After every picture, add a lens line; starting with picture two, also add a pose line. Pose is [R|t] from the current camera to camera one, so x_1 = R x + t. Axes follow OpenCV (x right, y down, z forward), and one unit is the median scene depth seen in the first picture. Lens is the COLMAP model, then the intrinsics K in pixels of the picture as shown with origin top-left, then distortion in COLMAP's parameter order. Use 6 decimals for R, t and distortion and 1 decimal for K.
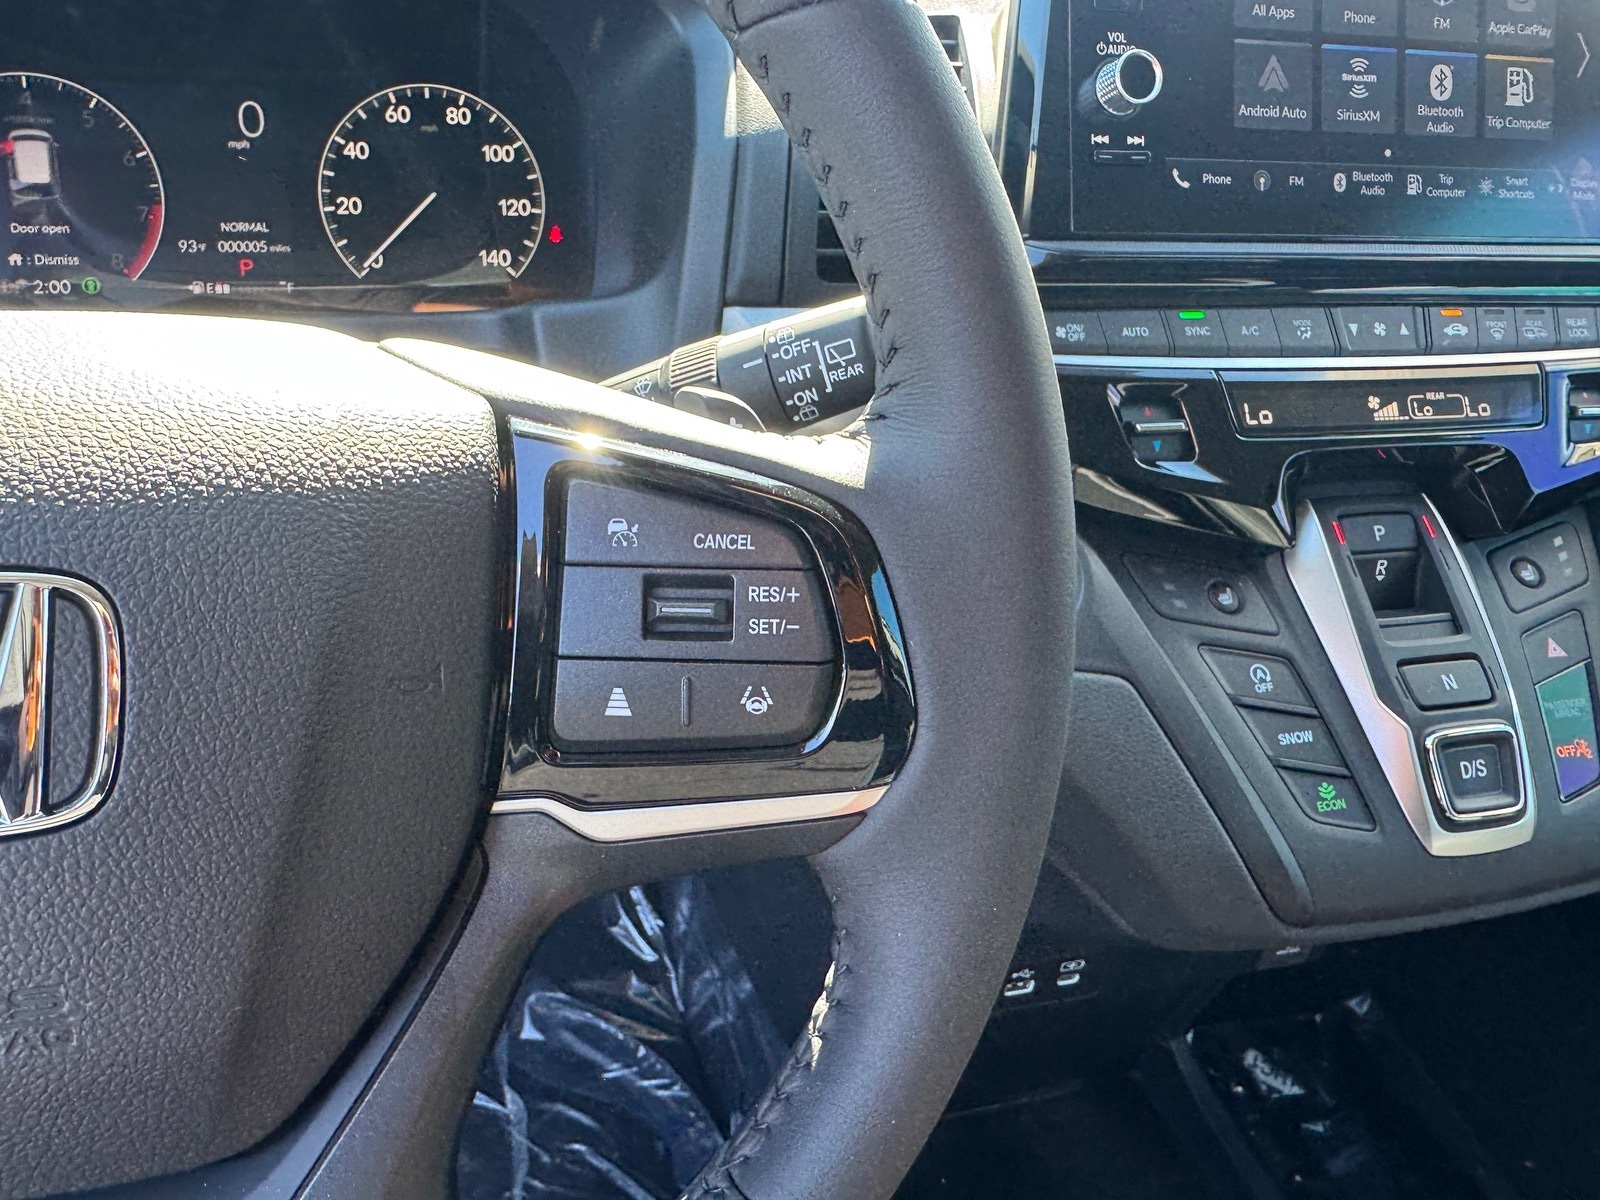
lens RADIAL K [[1158.8, 0, 713.6], [0, 1158.8, 594.2], [0, 0, 1]] dist [0.029312, -0.041788]
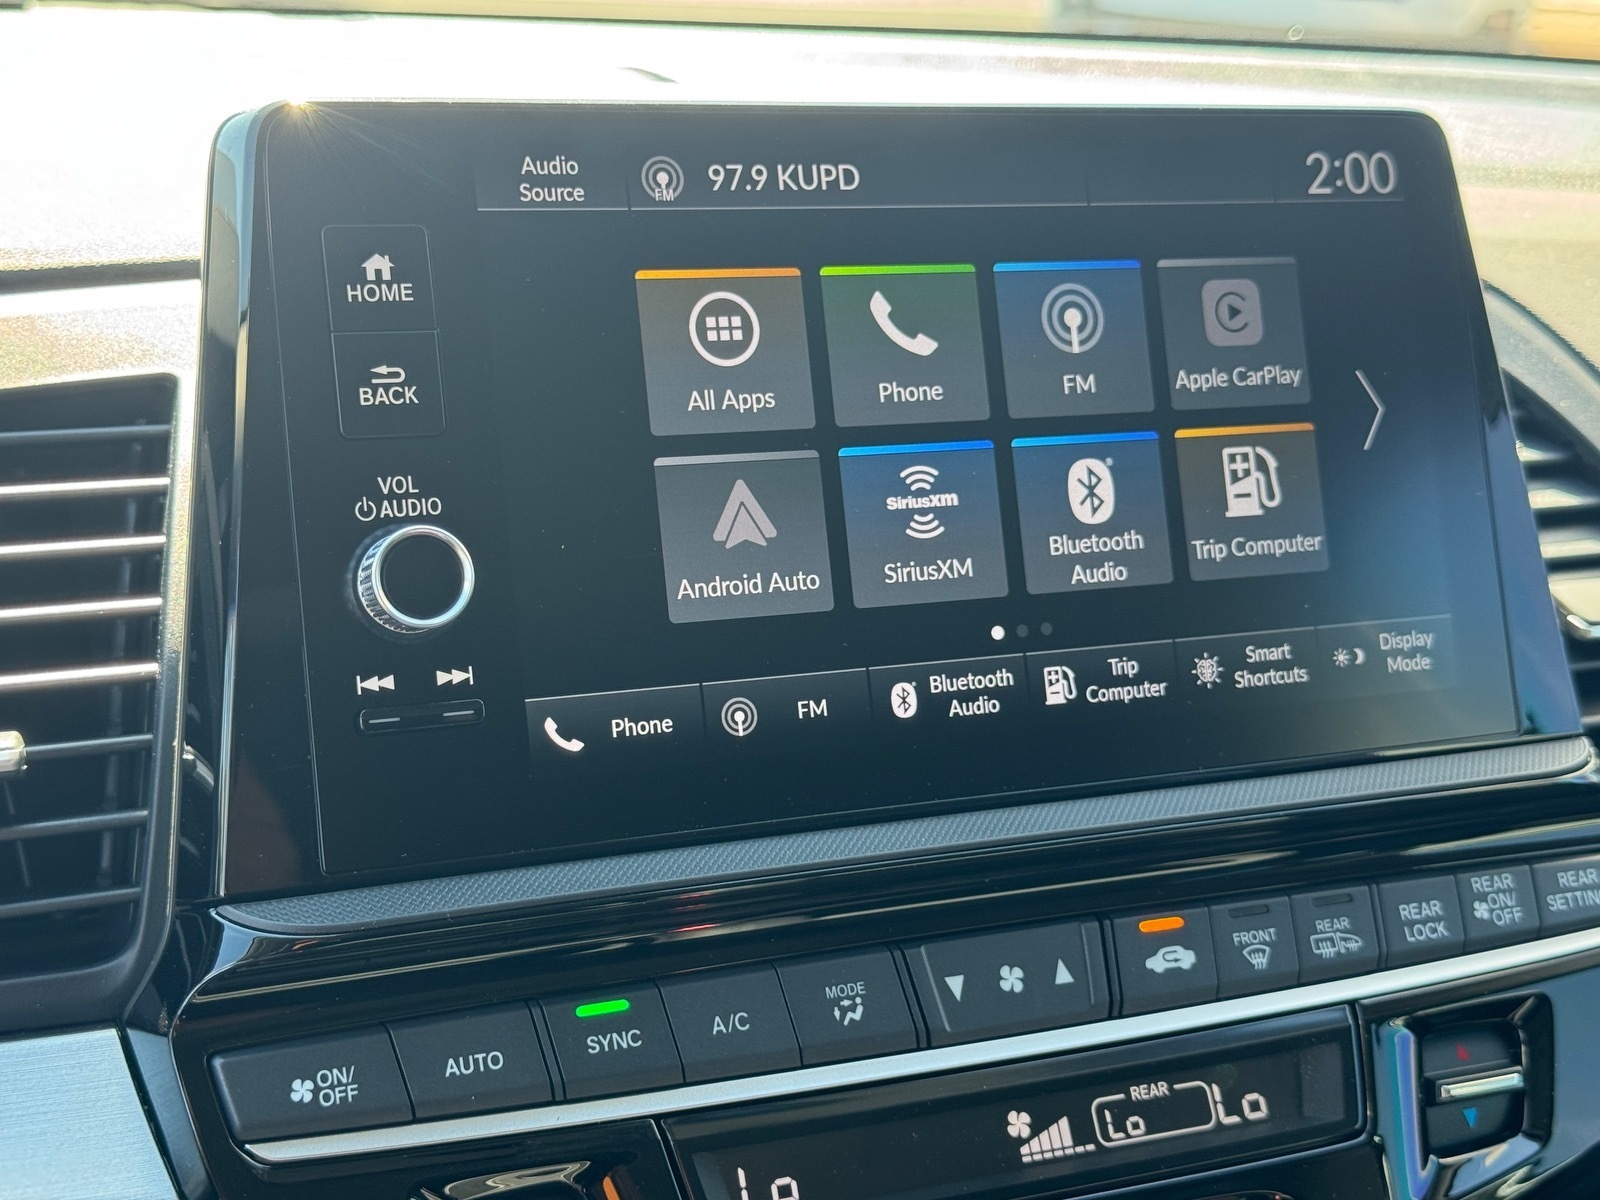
lens RADIAL K [[2336.6, 0, 777.7], [0, 2336.6, 579.9], [0, 0, 1]] dist [0.118516, 0.000000]
pose [[0.989475, -0.048118, 0.136466, 0.337615], [0.069951, 0.984634, -0.160007, -0.240014], [-0.126670, 0.167869, 0.977637, -0.013041]]
